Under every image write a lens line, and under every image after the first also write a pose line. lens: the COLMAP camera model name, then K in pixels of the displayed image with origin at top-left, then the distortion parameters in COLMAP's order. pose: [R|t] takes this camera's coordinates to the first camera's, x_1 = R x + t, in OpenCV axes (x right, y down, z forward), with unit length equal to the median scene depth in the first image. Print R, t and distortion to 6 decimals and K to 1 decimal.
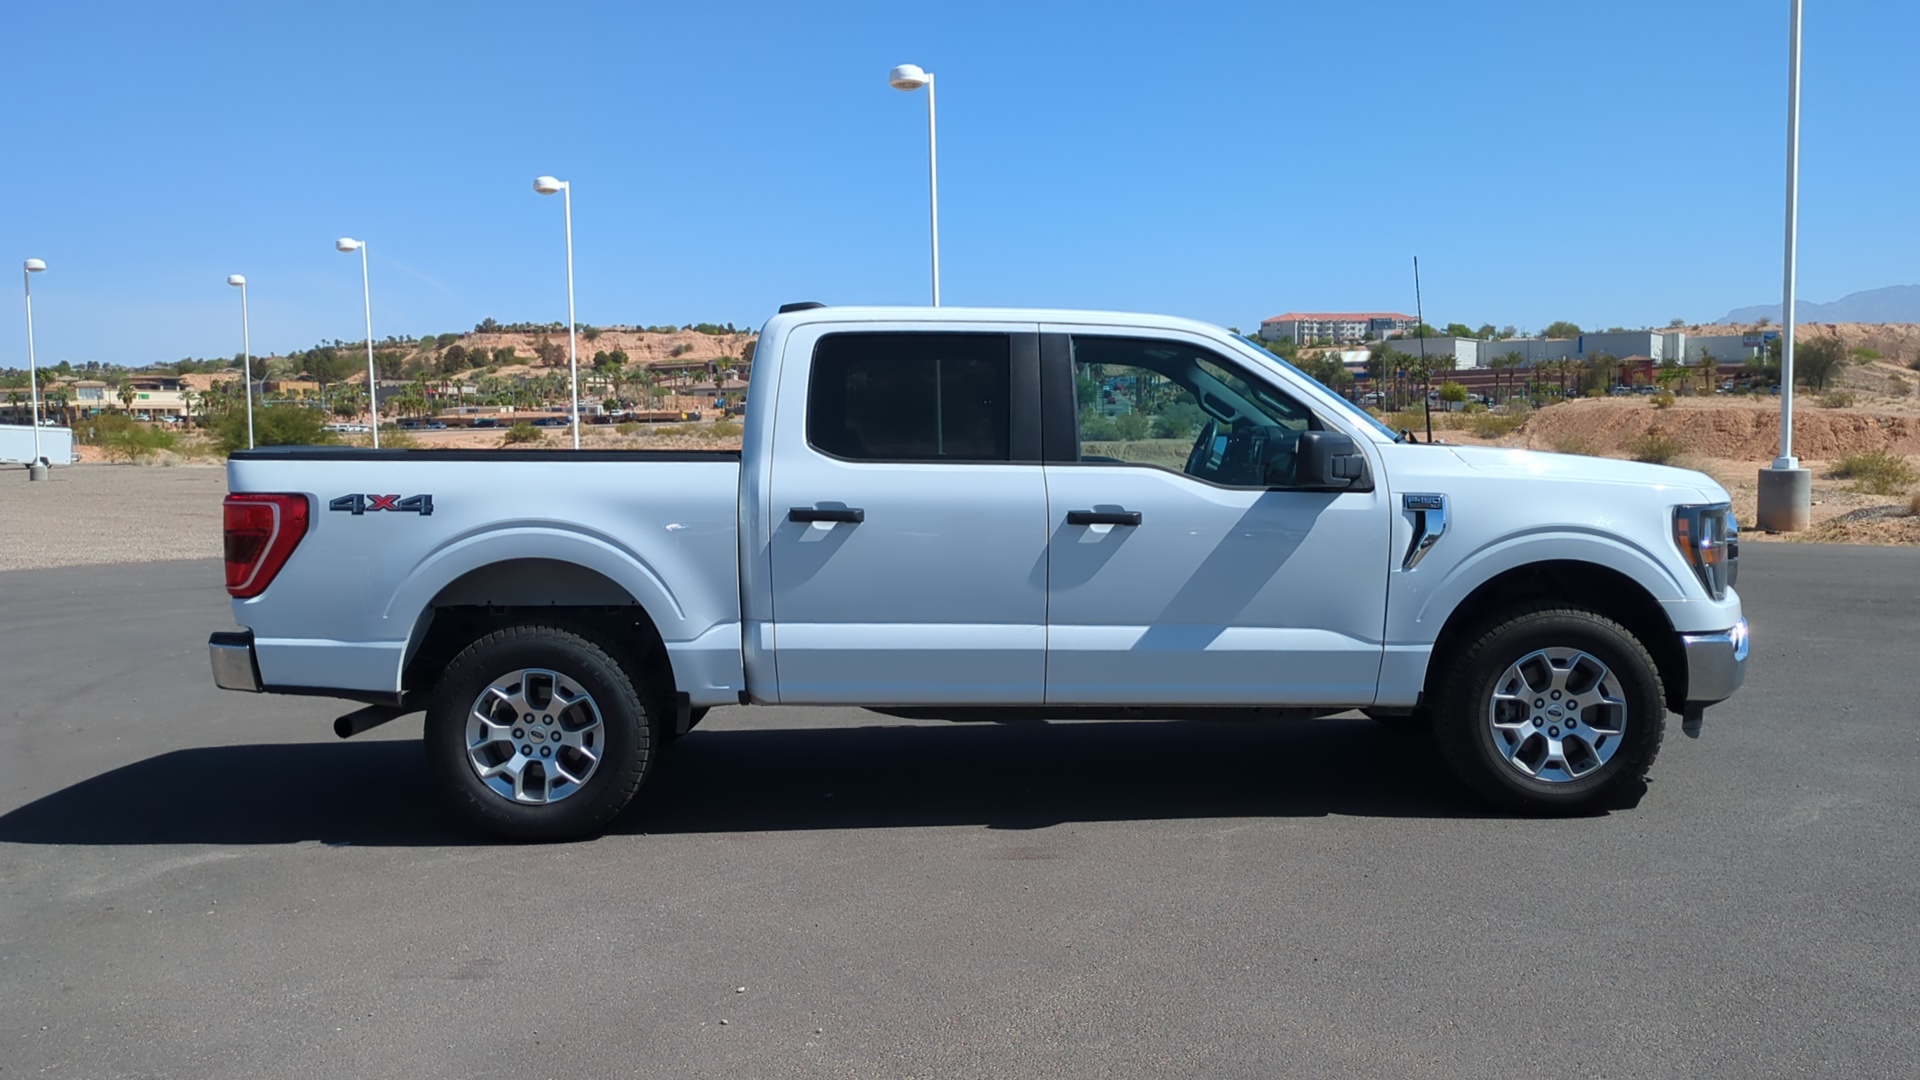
lens RADIAL K [[1657.1, 0, 972.4], [0, 1657.1, 535.9], [0, 0, 1]] dist [0.074550, -0.101614]
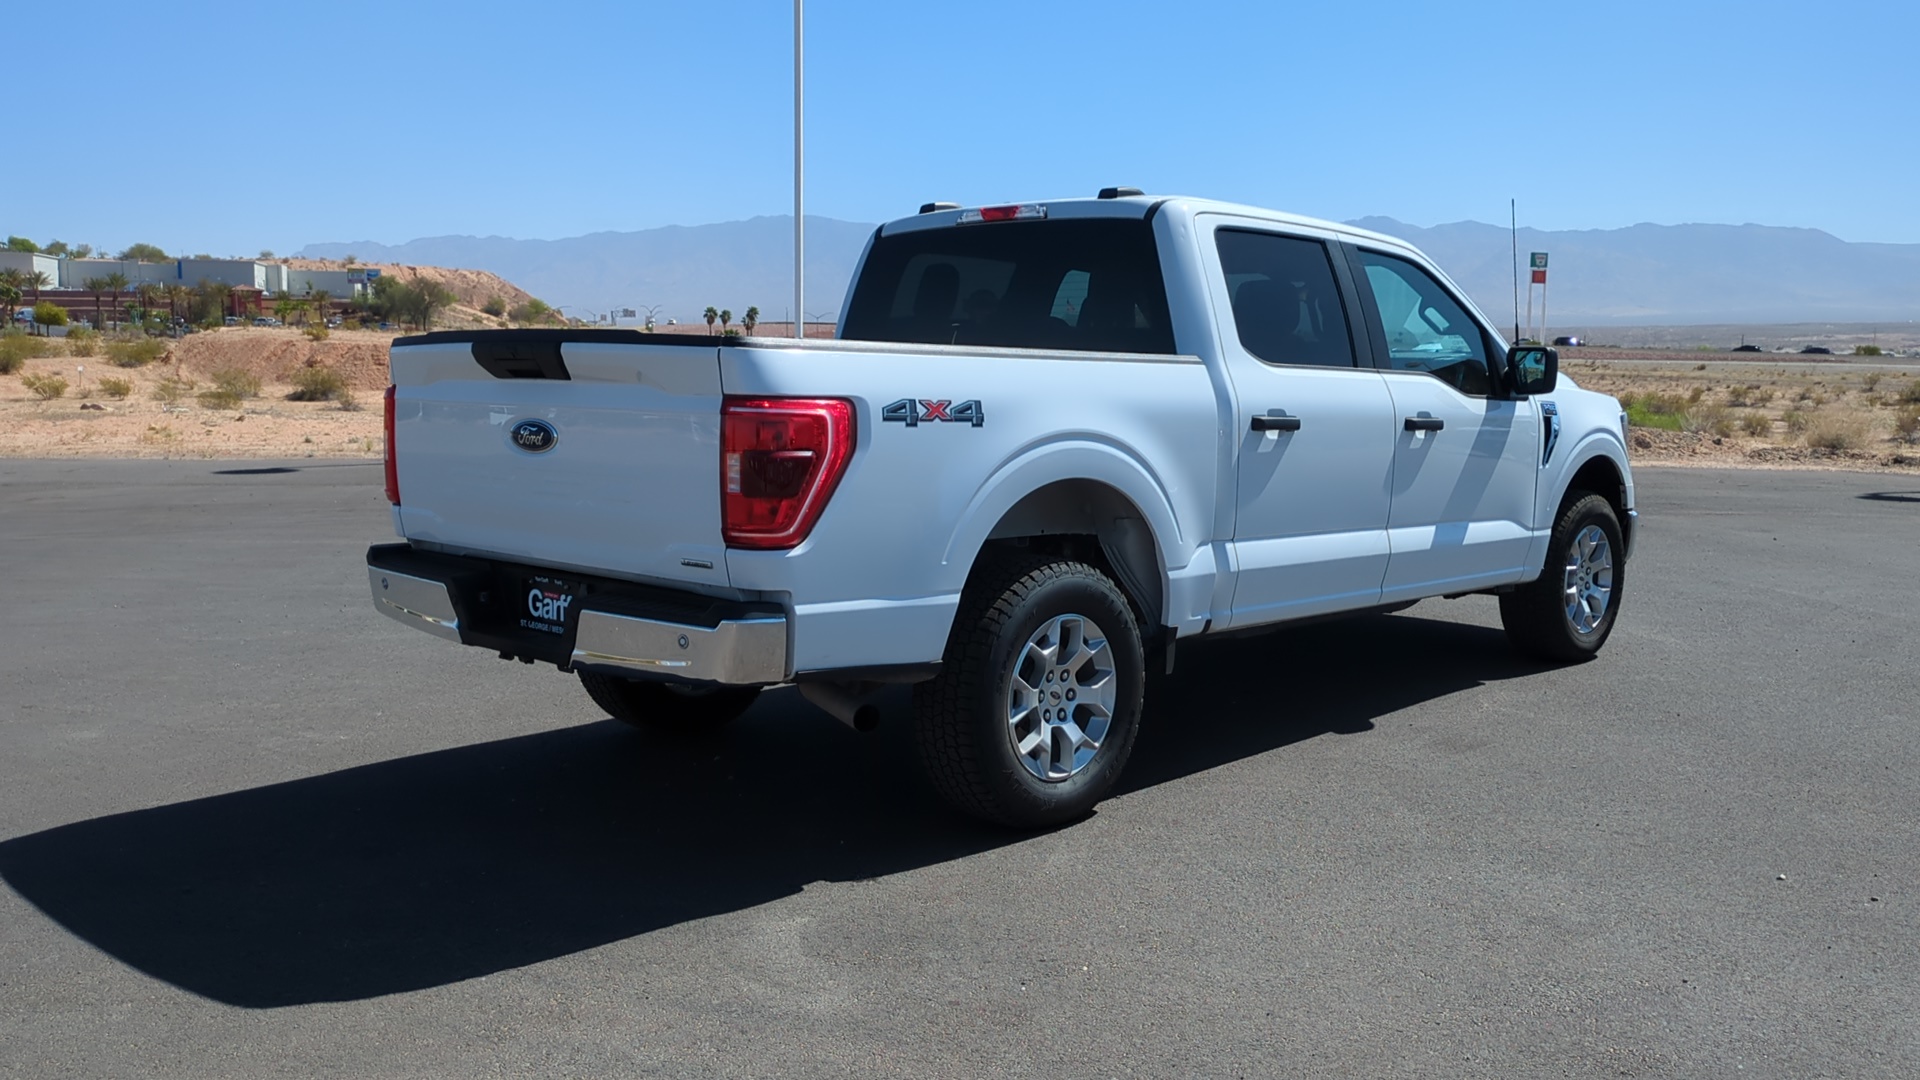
lens RADIAL K [[1657.1, 0, 972.4], [0, 1657.1, 535.9], [0, 0, 1]] dist [0.074550, -0.101614]
pose [[0.689853, -0.054298, 0.721910, -0.872656], [0.025722, 0.998392, 0.050514, -0.000917], [-0.723492, -0.016278, 0.690141, 0.469221]]
